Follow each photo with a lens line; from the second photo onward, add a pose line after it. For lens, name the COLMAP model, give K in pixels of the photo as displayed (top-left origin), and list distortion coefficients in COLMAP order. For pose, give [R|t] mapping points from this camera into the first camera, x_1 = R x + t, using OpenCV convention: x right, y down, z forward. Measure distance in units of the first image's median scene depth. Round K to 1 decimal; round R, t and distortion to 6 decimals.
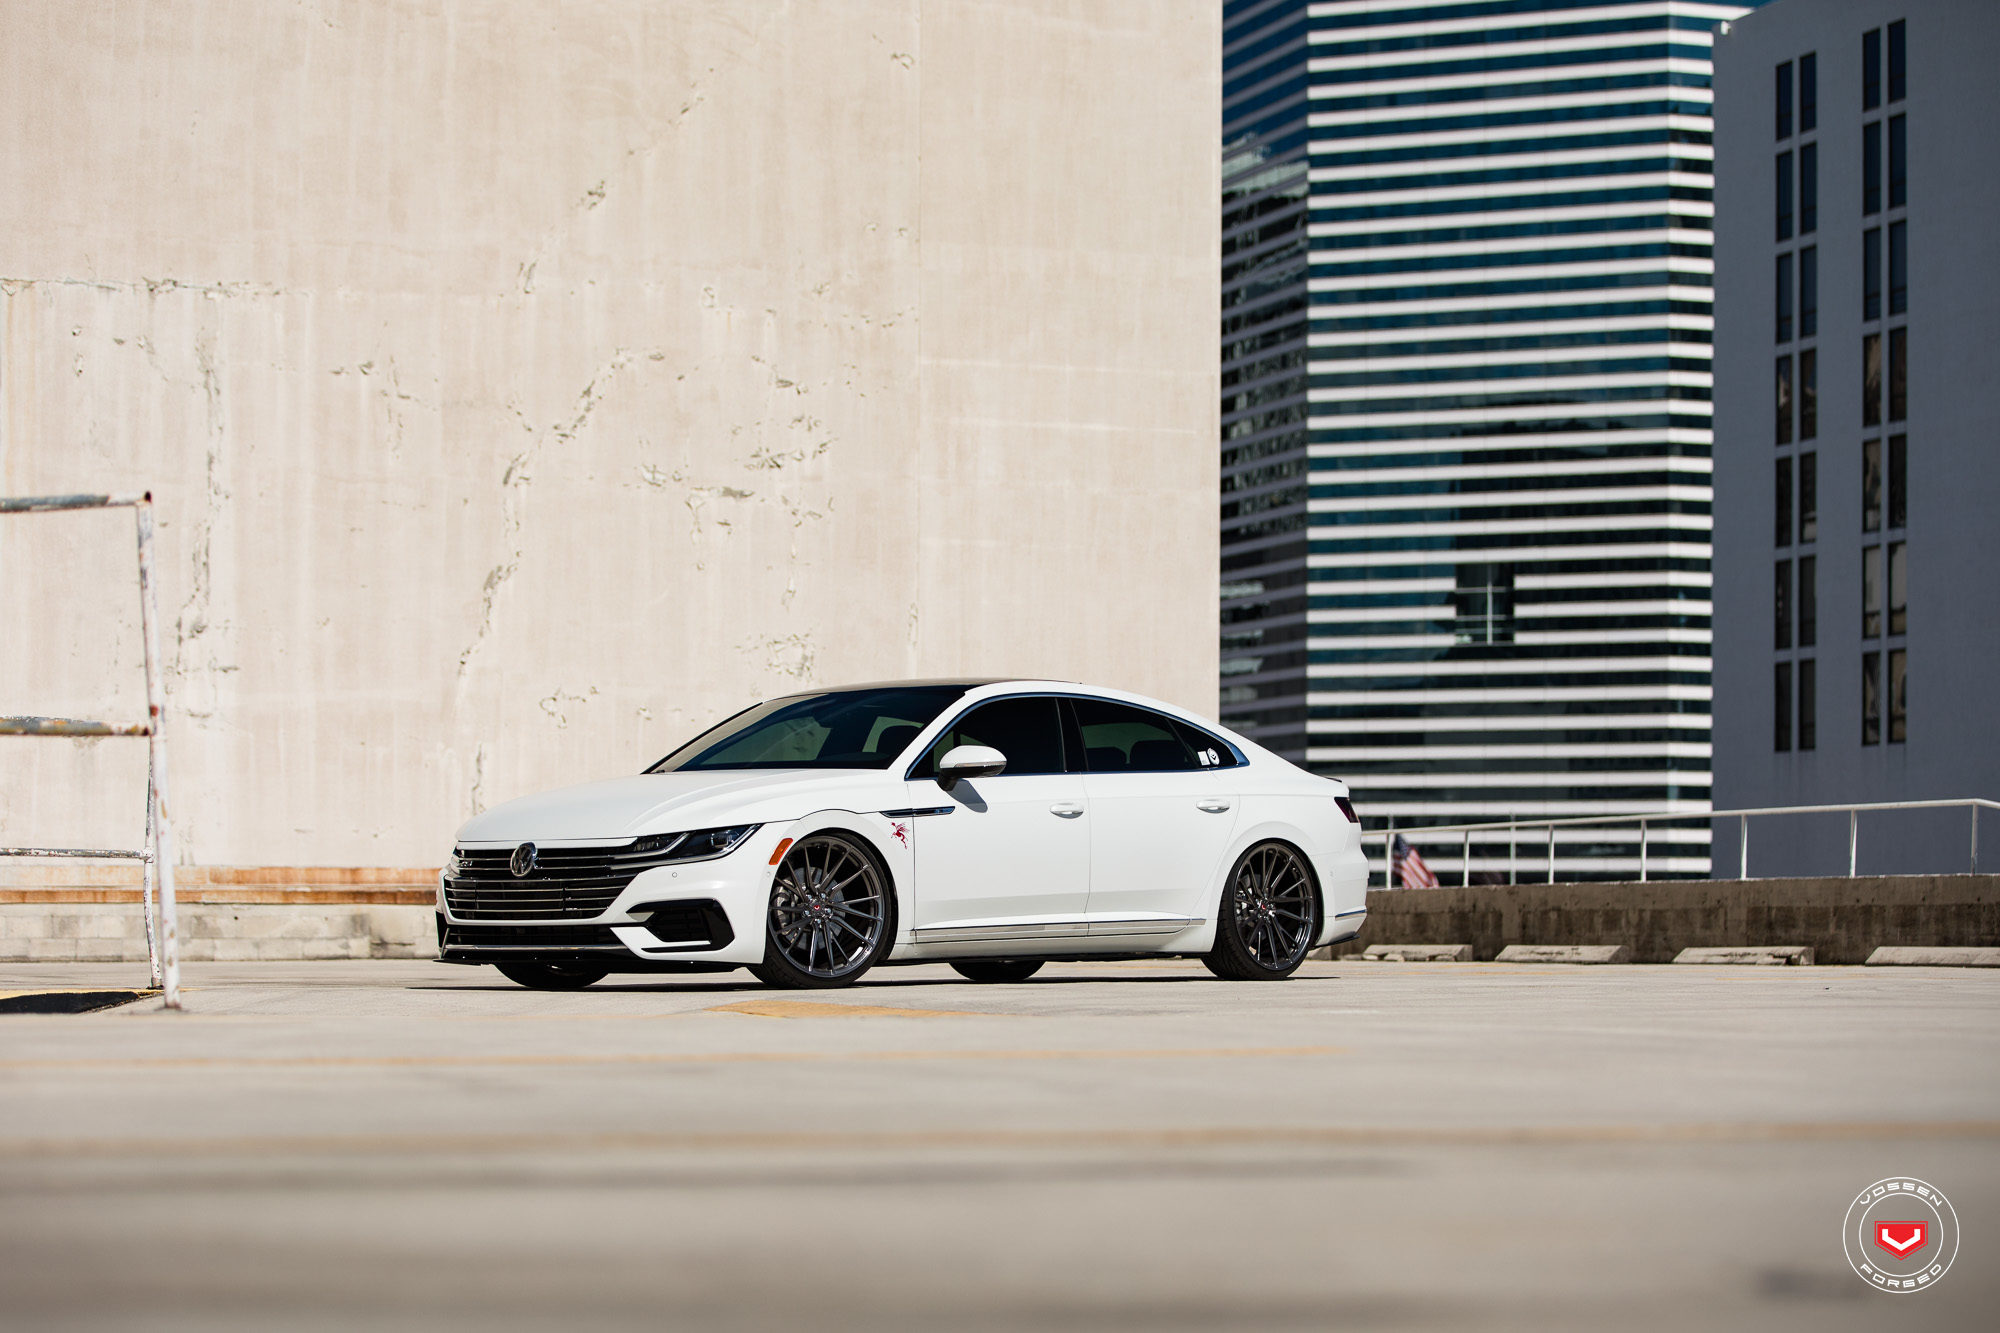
lens RADIAL K [[4891.6, 0, 1027.1], [0, 4891.6, 788.5], [0, 0, 1]] dist [0.024817, 0.000000]
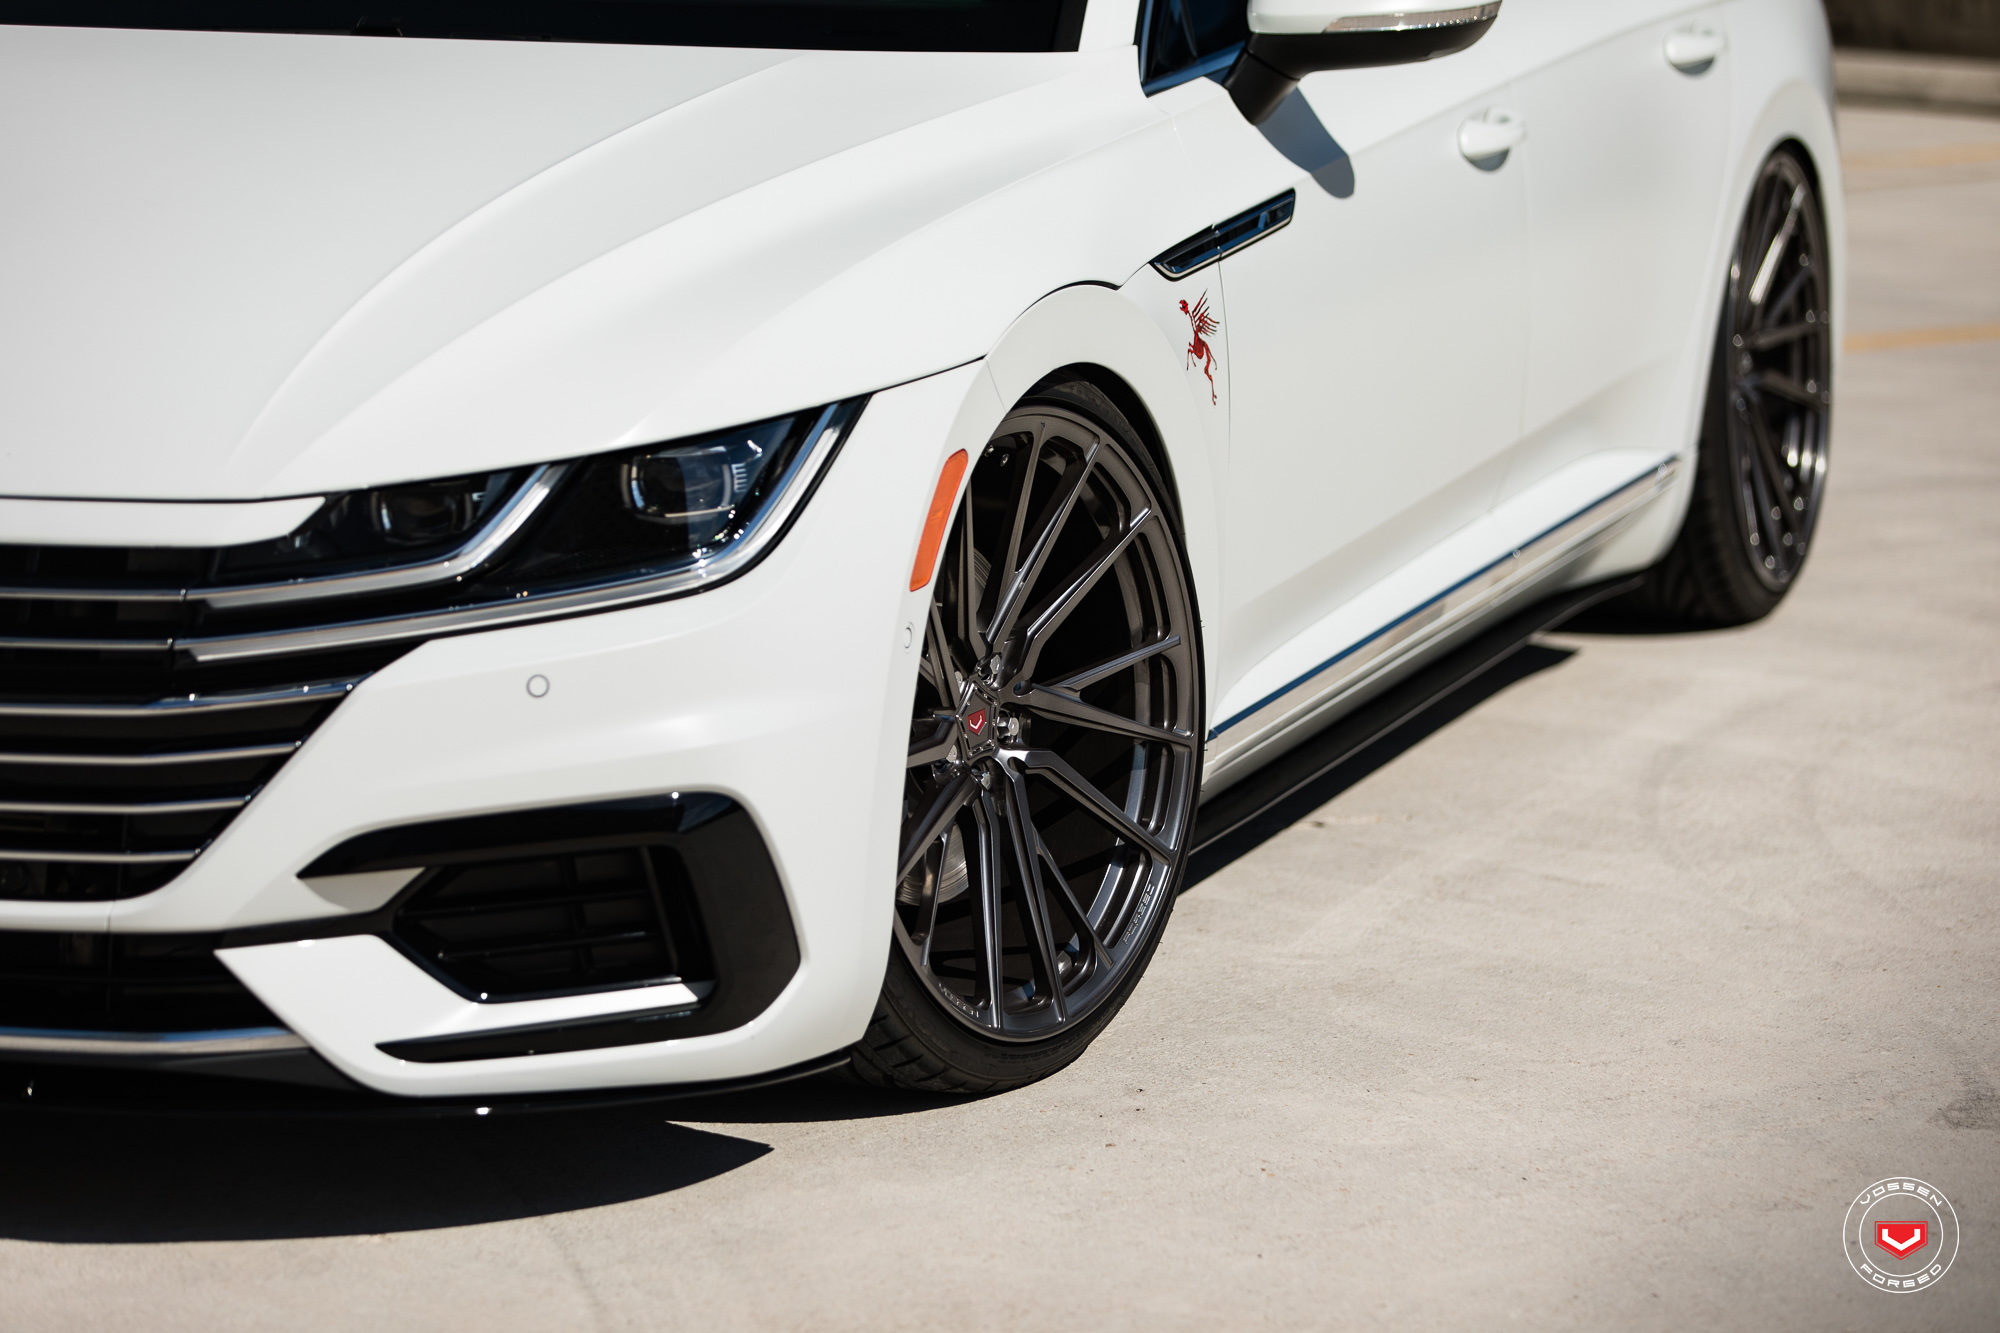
lens RADIAL K [[6266.5, 0, 997.3], [0, 6266.5, 666.0], [0, 0, 1]] dist [-0.407512, 0.000000]
pose [[0.911104, -0.064092, 0.407162, -0.160696], [-0.022037, 0.978849, 0.203395, -0.036912], [-0.411586, -0.194286, 0.890421, 0.756591]]
